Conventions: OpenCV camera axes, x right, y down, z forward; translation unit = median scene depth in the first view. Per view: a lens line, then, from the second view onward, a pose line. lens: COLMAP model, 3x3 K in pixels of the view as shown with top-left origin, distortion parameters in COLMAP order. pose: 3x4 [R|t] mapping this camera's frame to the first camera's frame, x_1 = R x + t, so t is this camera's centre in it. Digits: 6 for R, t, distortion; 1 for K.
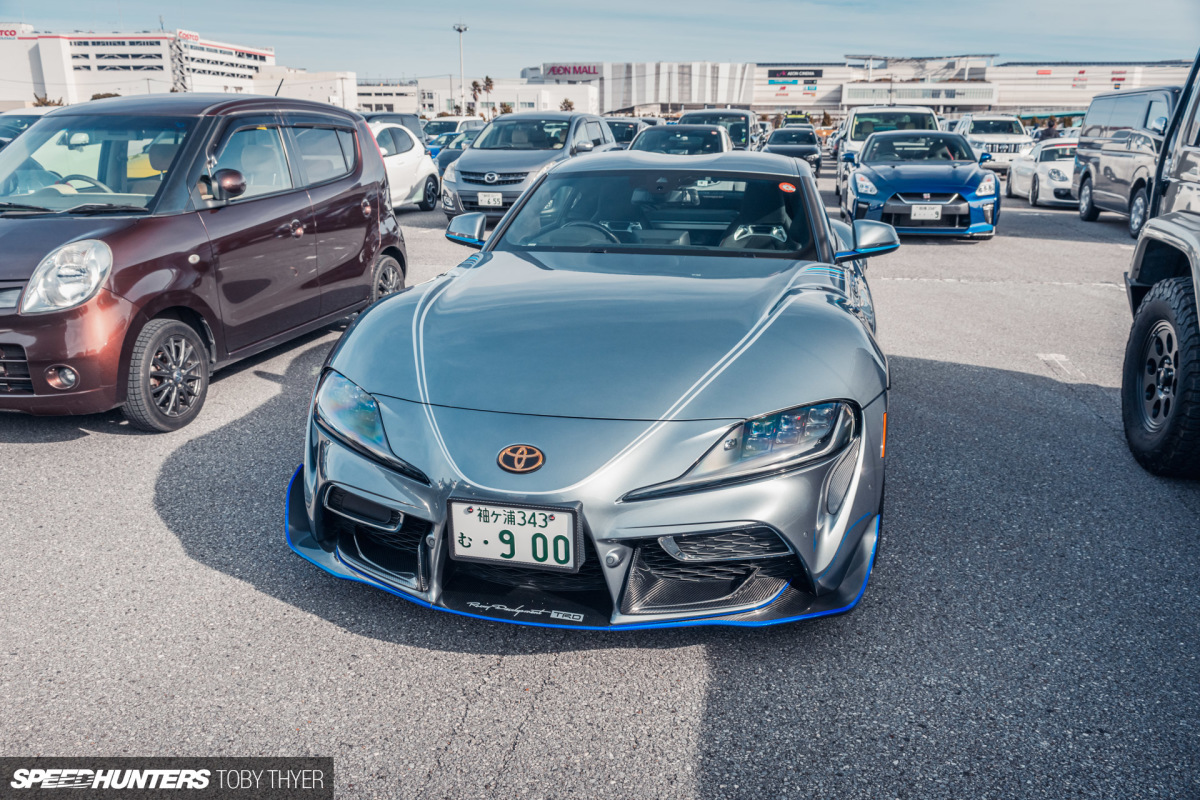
lens RADIAL K [[919.3, 0, 593.8], [0, 919.3, 397.4], [0, 0, 1]] dist [0.010577, -0.007471]
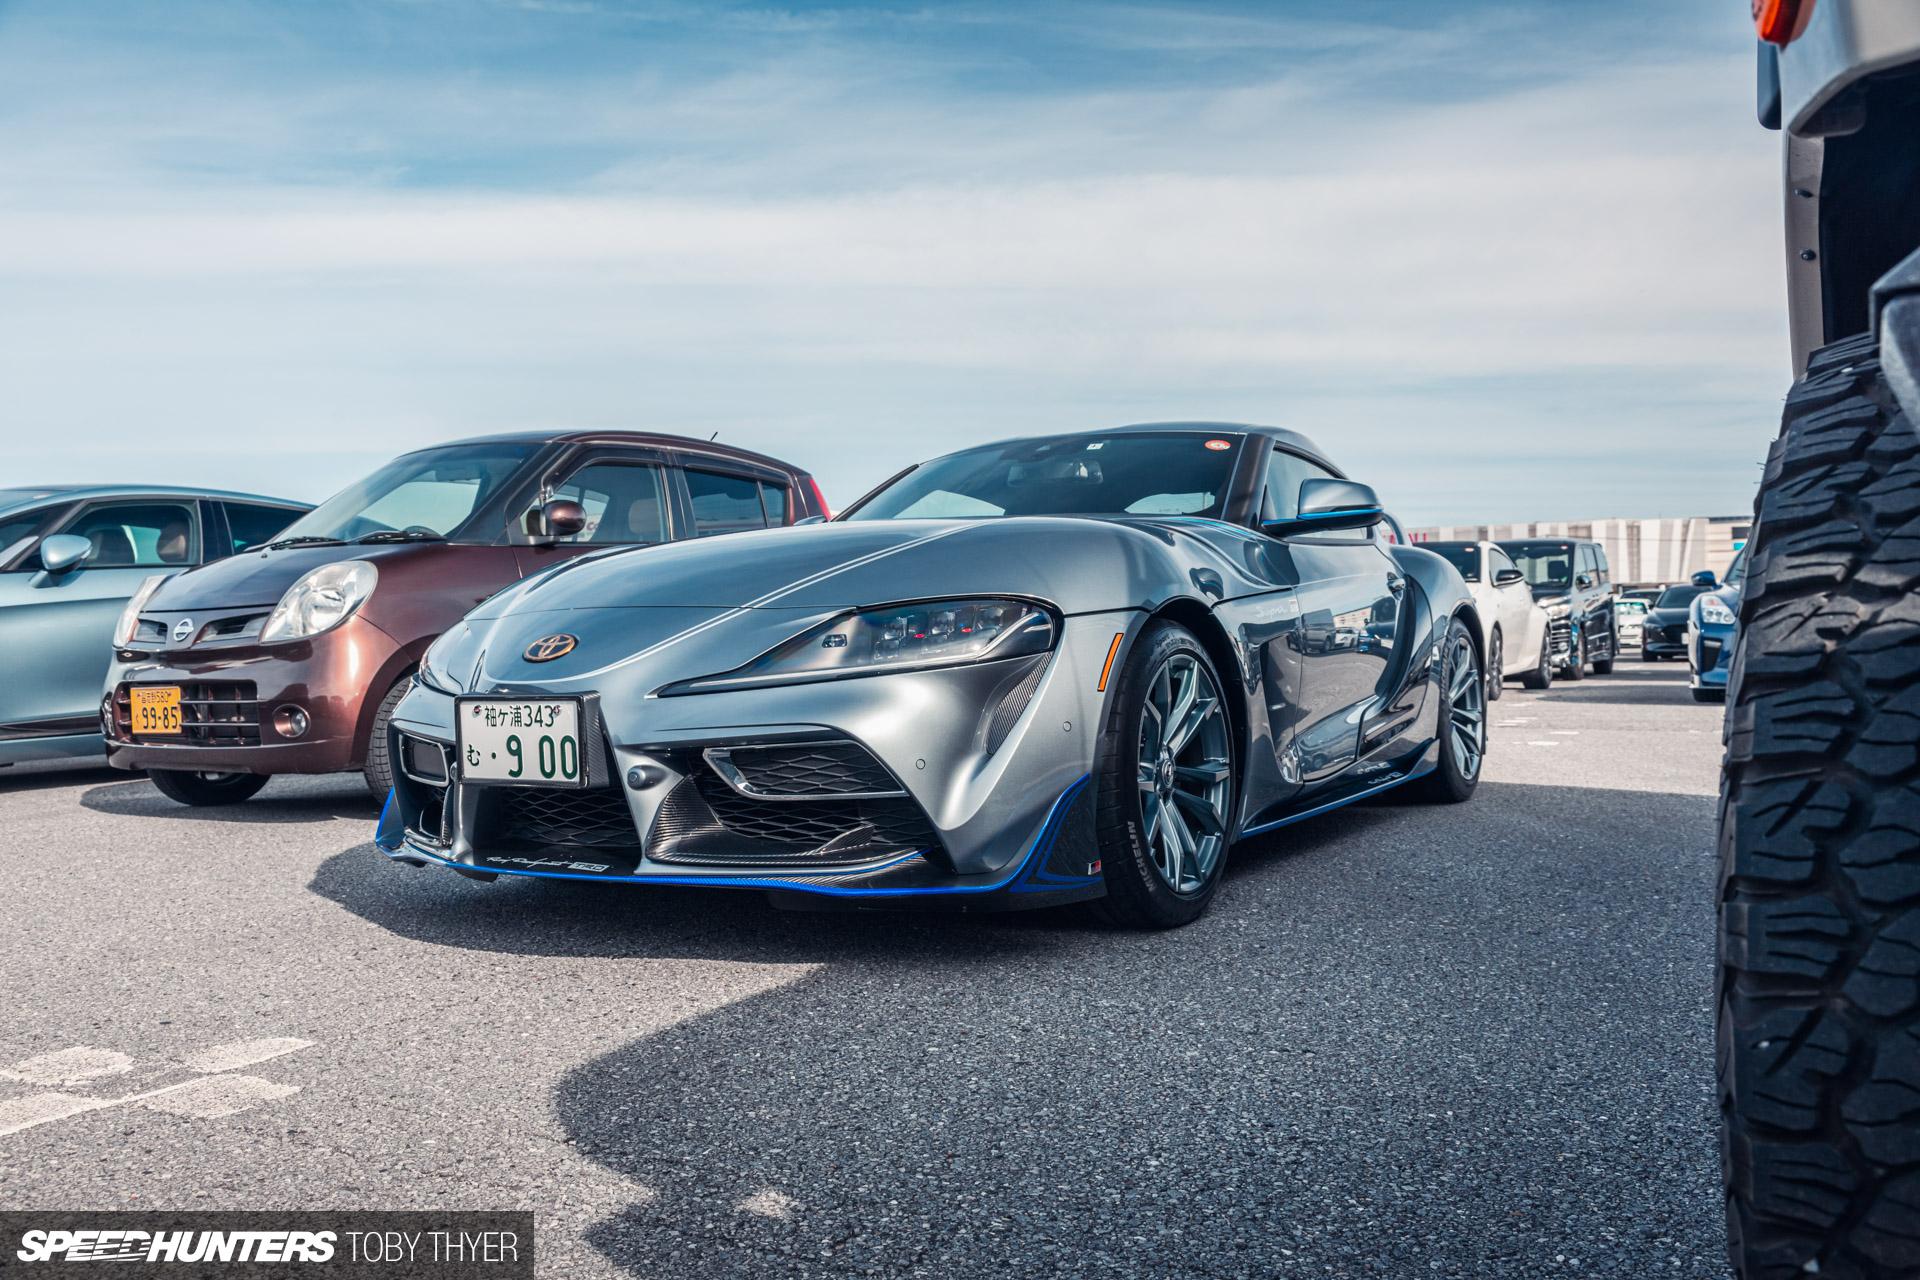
lens RADIAL K [[1470.9, 0, 963.4], [0, 1470.9, 638.0], [0, 0, 1]] dist [0.010577, -0.007471]
pose [[0.953708, -0.019517, -0.300101, 0.607456], [-0.064316, 0.961568, -0.266928, 0.358728], [0.293777, 0.273873, 0.915800, -0.017457]]
